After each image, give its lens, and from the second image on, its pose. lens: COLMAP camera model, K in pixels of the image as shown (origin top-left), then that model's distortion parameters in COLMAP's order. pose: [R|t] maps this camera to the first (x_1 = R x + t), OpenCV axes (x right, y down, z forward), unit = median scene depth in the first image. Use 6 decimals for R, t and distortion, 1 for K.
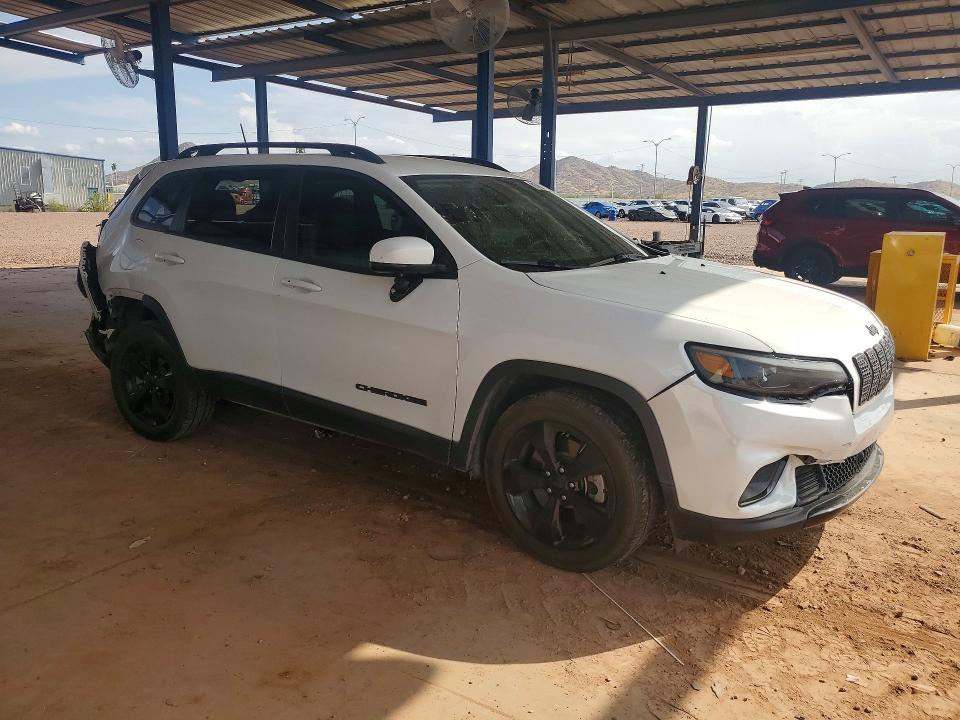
lens RADIAL K [[728.5, 0, 483.8], [0, 728.5, 359.3], [0, 0, 1]] dist [0.031961, -0.011985]
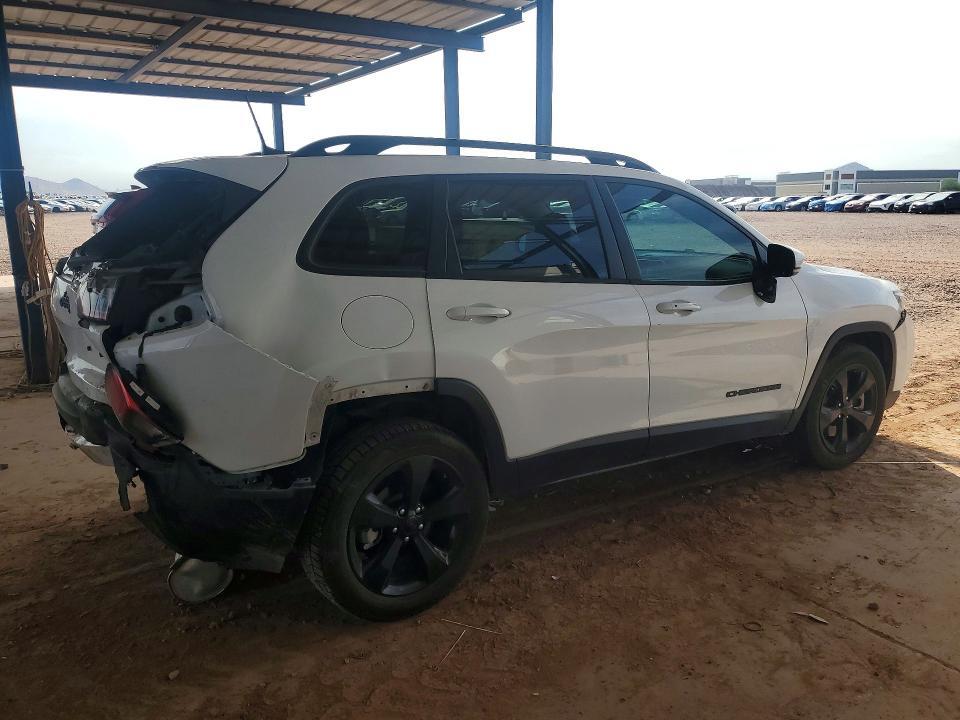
lens RADIAL K [[728.5, 0, 483.9], [0, 728.5, 359.1], [0, 0, 1]] dist [0.031961, -0.011985]
pose [[0.387581, -0.206522, 0.898404, -1.241407], [0.200248, 0.970172, 0.136630, -0.225174], [-0.899823, 0.126948, 0.417376, 0.882656]]
